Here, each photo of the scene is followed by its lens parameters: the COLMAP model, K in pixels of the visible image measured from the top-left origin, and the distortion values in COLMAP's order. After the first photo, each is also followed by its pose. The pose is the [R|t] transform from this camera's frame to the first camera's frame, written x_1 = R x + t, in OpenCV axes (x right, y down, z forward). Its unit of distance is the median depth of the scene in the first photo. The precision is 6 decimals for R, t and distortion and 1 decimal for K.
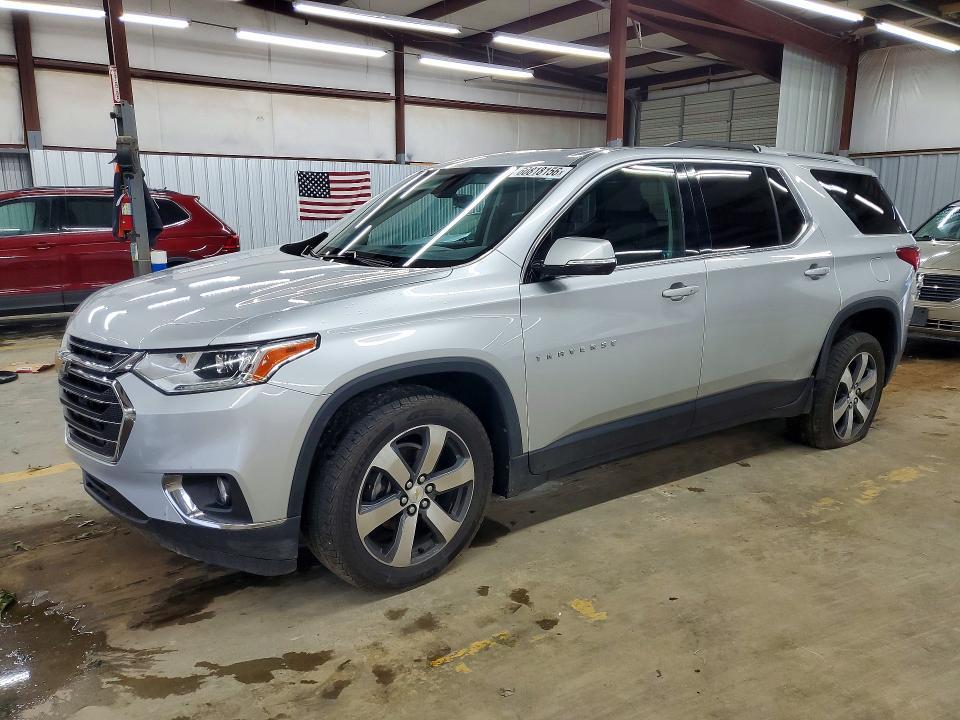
lens RADIAL K [[715.6, 0, 484.0], [0, 715.6, 367.2], [0, 0, 1]] dist [-0.004745, 0.008580]
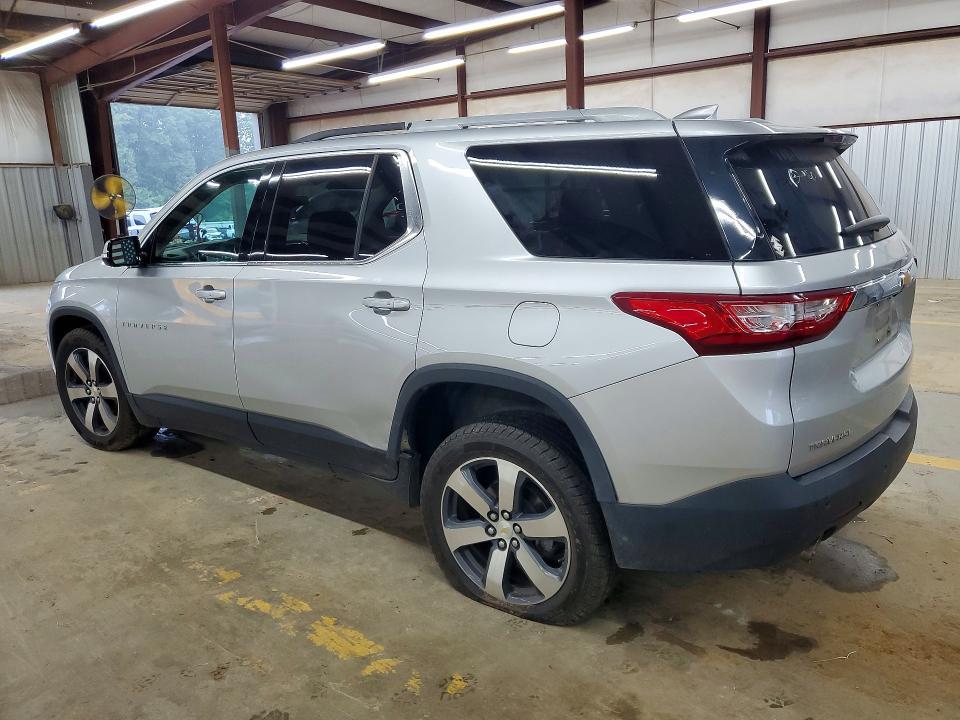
lens RADIAL K [[715.6, 0, 485.3], [0, 715.6, 353.7], [0, 0, 1]] dist [-0.004745, 0.008580]
pose [[0.314902, 0.195874, -0.928693, 1.226303], [-0.171564, 0.974102, 0.147278, -0.219626], [0.933489, 0.112952, 0.340352, 0.925640]]
